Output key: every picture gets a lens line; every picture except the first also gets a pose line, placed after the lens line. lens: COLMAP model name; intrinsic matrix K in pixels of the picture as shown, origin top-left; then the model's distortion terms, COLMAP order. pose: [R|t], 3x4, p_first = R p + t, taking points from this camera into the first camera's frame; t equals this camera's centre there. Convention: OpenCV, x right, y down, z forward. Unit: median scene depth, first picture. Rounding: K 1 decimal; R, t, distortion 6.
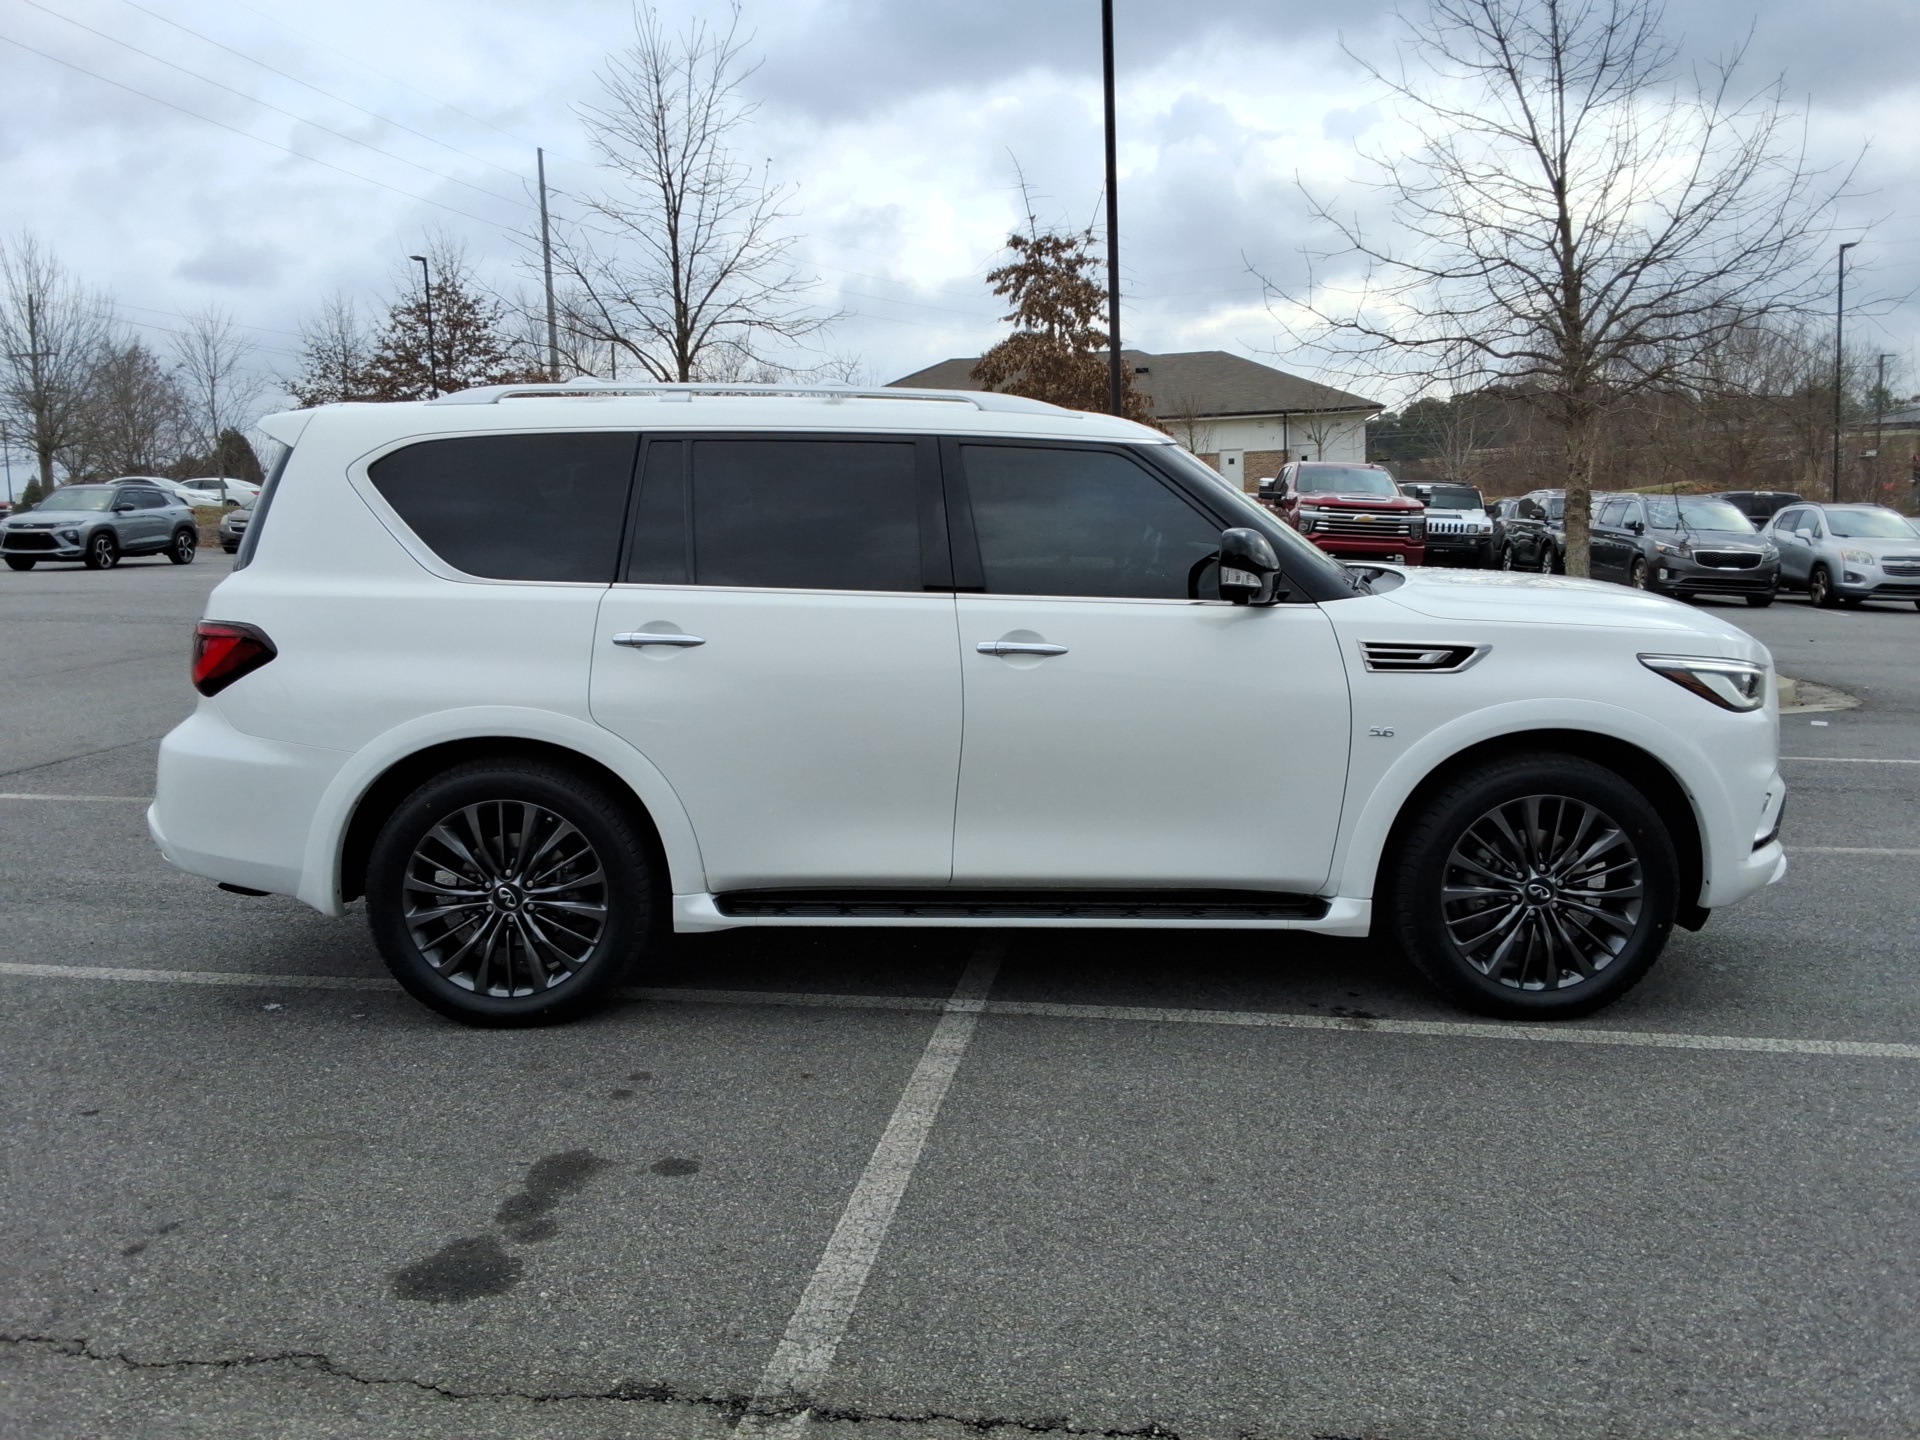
lens RADIAL K [[1540.5, 0, 974.1], [0, 1540.5, 721.6], [0, 0, 1]] dist [0.096920, -0.143856]
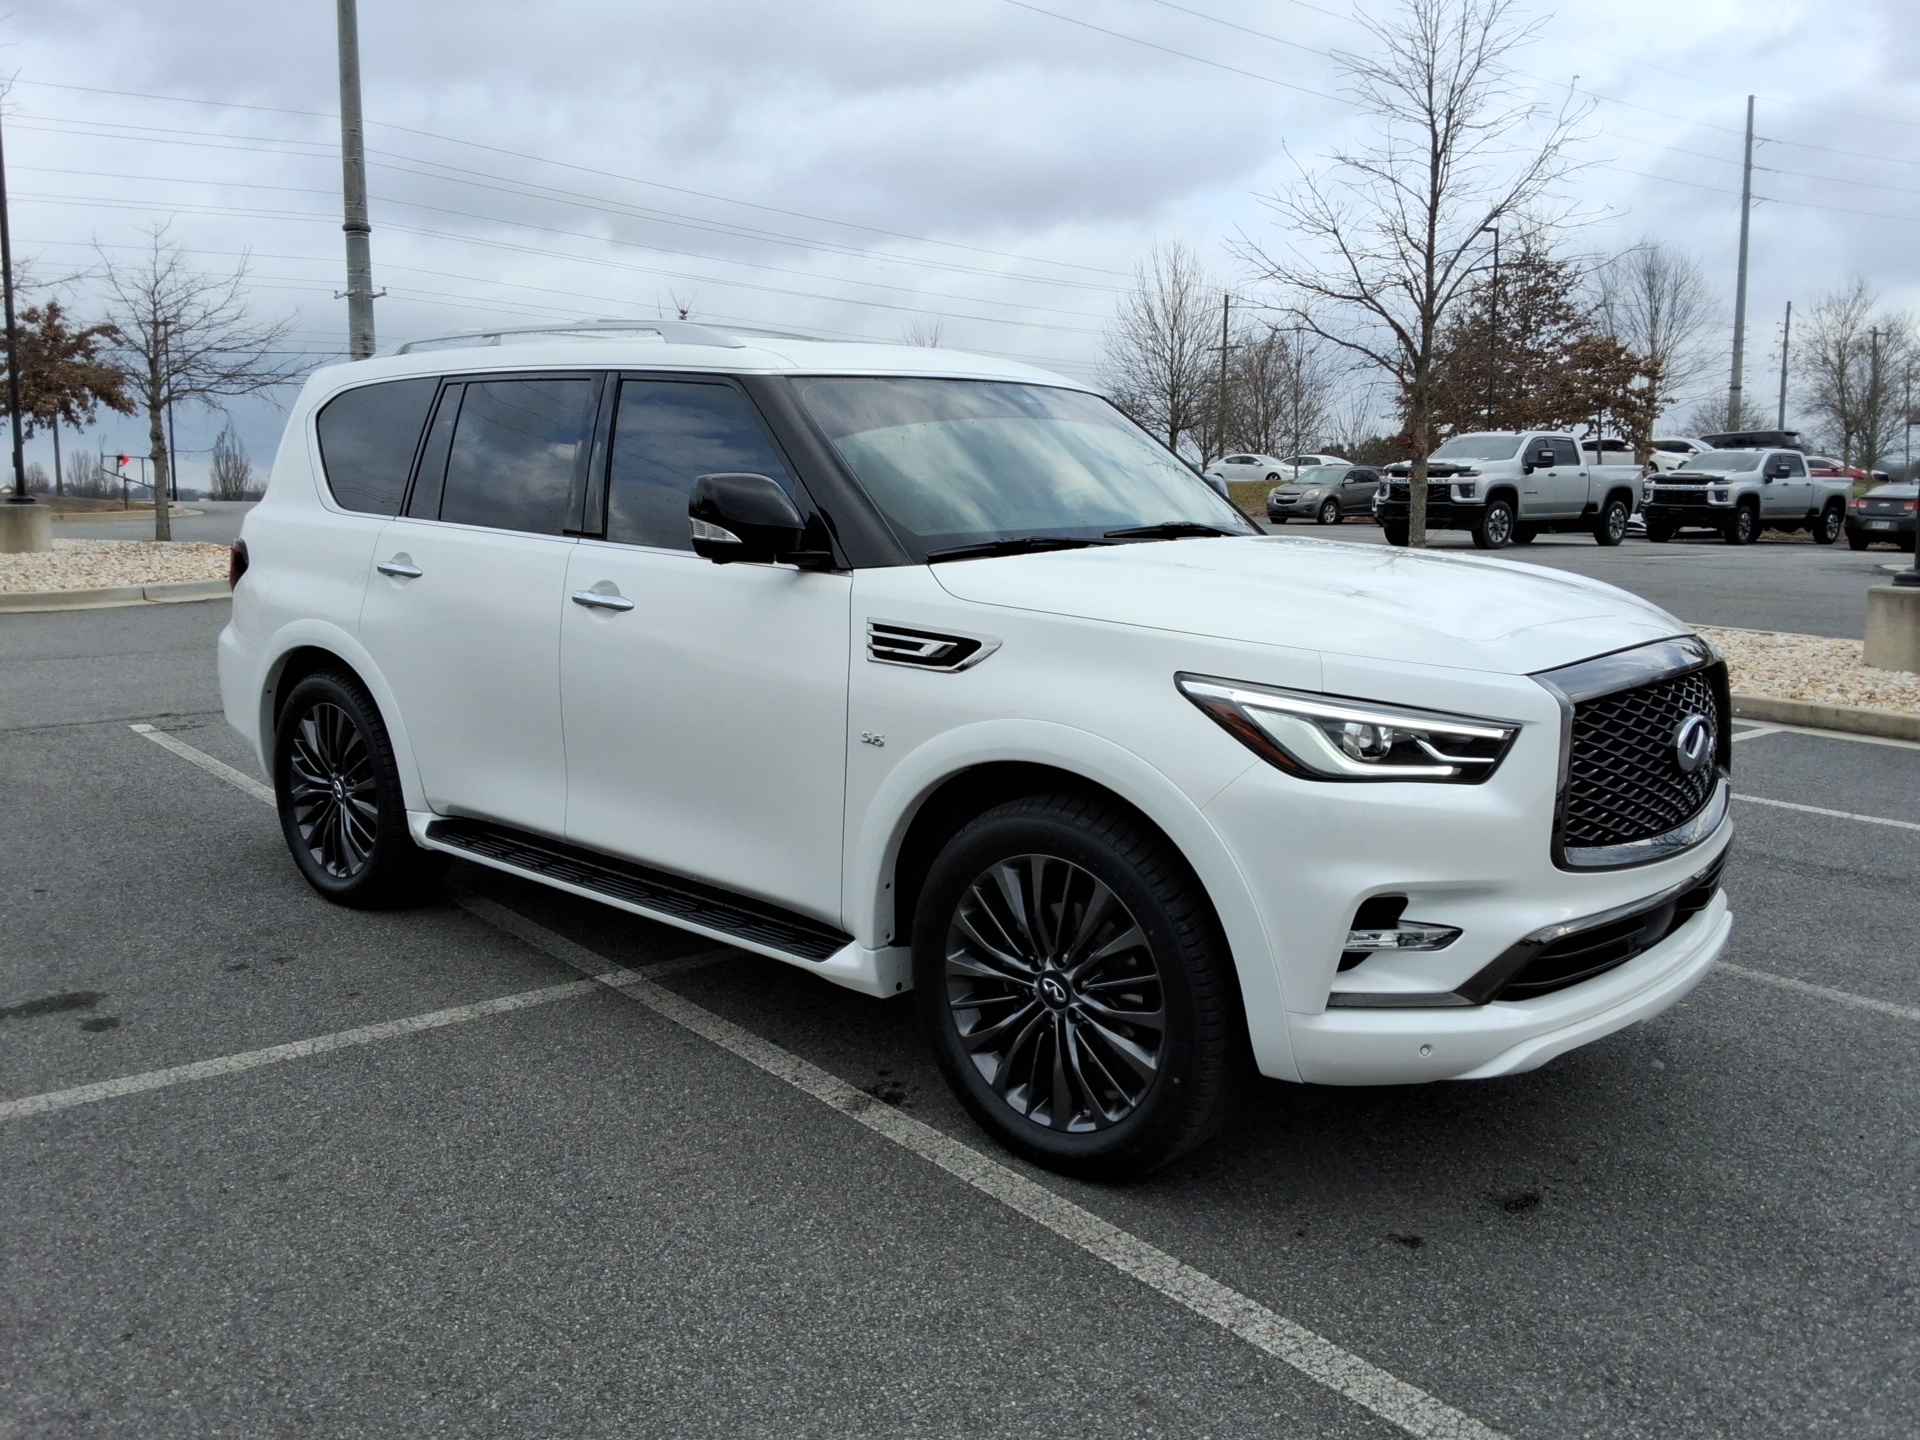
lens RADIAL K [[1540.5, 0, 964.9], [0, 1540.5, 718.9], [0, 0, 1]] dist [0.096920, -0.143856]
pose [[0.746086, 0.115340, -0.655784, 0.793400], [-0.106997, 0.992851, 0.052893, -0.048519], [0.657197, 0.030705, 0.753093, 0.438942]]
